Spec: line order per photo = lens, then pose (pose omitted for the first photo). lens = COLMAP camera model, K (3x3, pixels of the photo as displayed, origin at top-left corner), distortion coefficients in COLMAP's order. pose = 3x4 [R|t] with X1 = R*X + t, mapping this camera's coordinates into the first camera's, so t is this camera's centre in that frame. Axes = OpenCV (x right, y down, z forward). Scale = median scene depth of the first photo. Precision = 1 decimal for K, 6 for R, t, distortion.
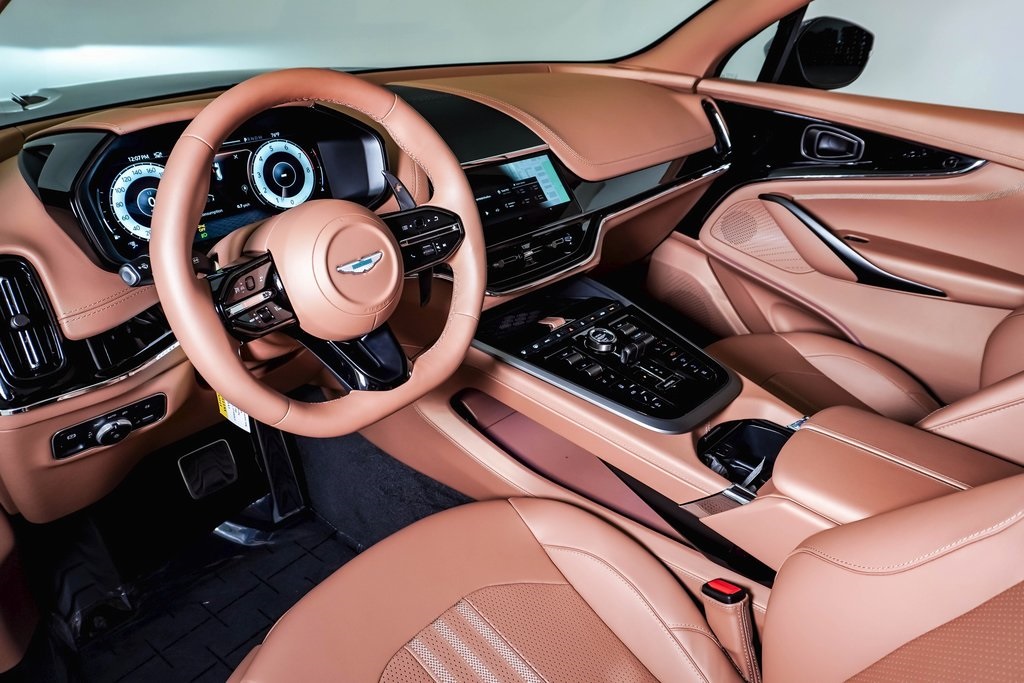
lens RADIAL K [[743.1, 0, 512.0], [0, 743.1, 341.5], [0, 0, 1]] dist [-0.052617, 0.040065]
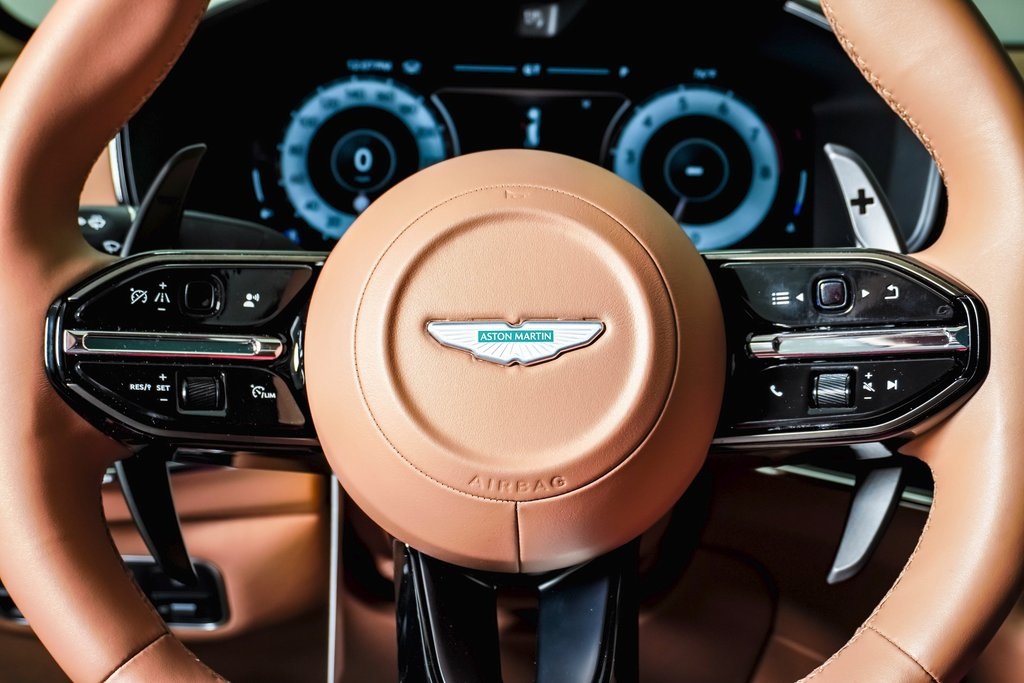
lens RADIAL K [[1306.7, 0, 512.0], [0, 1306.7, 341.5], [0, 0, 1]] dist [-0.002533, -0.002143]
pose [[0.653319, 0.182008, -0.734879, 0.184264], [-0.358839, 0.929157, -0.088888, -0.047037], [0.666640, 0.321776, 0.672348, 0.554245]]
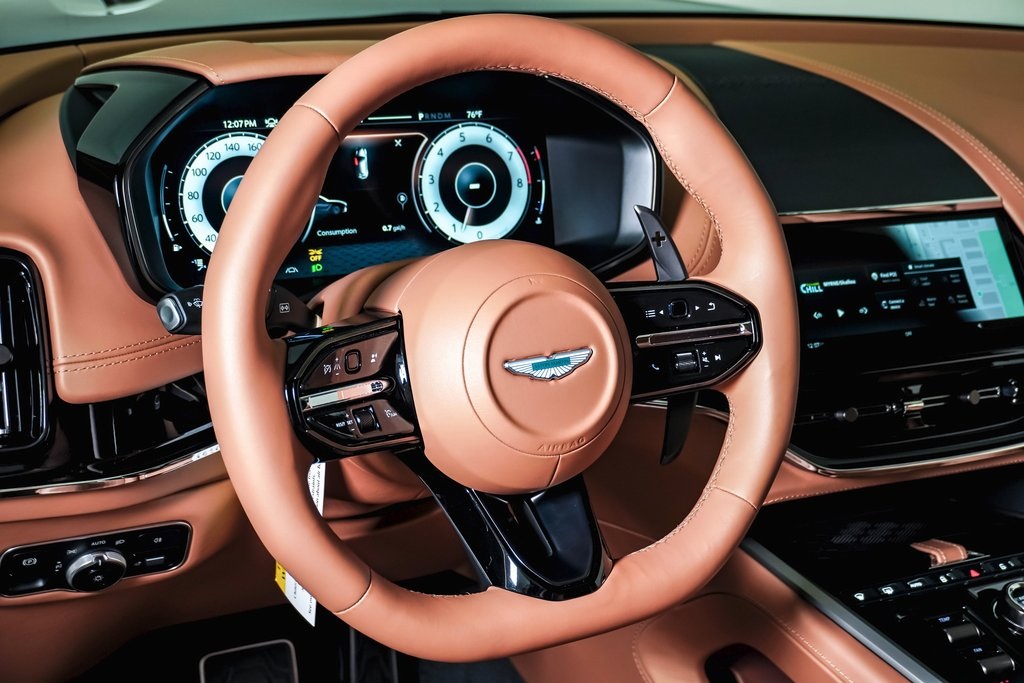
lens RADIAL K [[1580.2, 0, 512.0], [0, 1580.2, 341.5], [0, 0, 1]] dist [0.008415, -0.004091]
pose [[0.937597, 0.168470, -0.304188, 0.114342], [-0.207459, 0.973064, -0.100534, 0.003938], [0.279057, 0.157367, 0.947292, -0.120505]]
